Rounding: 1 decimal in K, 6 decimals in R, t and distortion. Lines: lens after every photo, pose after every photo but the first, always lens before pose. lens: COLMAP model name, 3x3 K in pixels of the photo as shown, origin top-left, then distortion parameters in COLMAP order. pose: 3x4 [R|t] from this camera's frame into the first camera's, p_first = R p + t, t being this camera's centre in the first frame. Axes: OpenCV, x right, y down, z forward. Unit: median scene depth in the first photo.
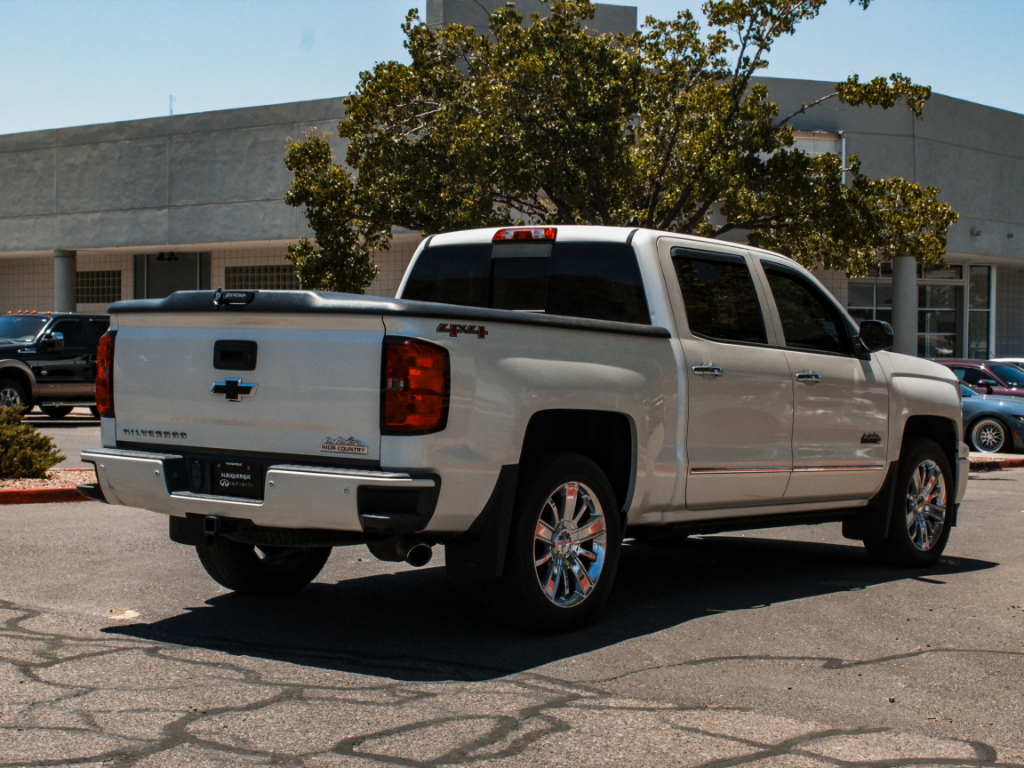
lens RADIAL K [[1609.5, 0, 512.0], [0, 1609.5, 384.0], [0, 0, 1]] dist [0.023700, 0.016565]
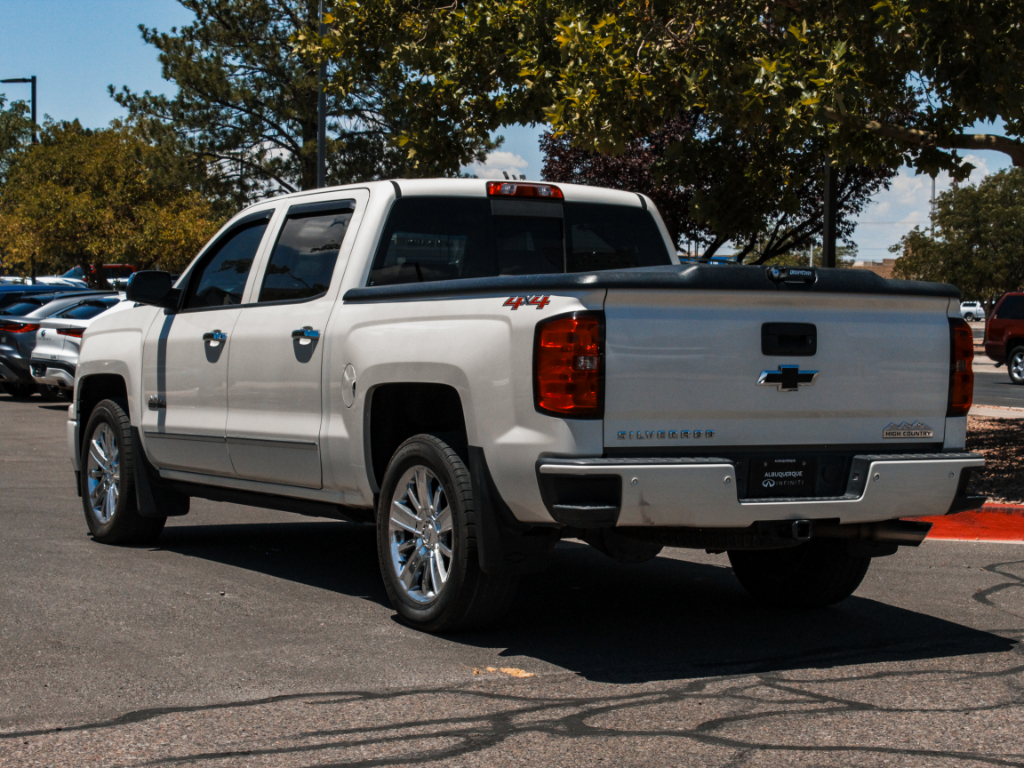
lens RADIAL K [[2175.8, 0, 512.0], [0, 2175.8, 384.0], [0, 0, 1]] dist [-0.005889, 0.005525]
pose [[0.411648, -0.039679, 0.910479, -1.327919], [0.010263, 0.999190, 0.038905, -0.041405], [-0.911285, -0.006670, 0.411722, 0.637771]]
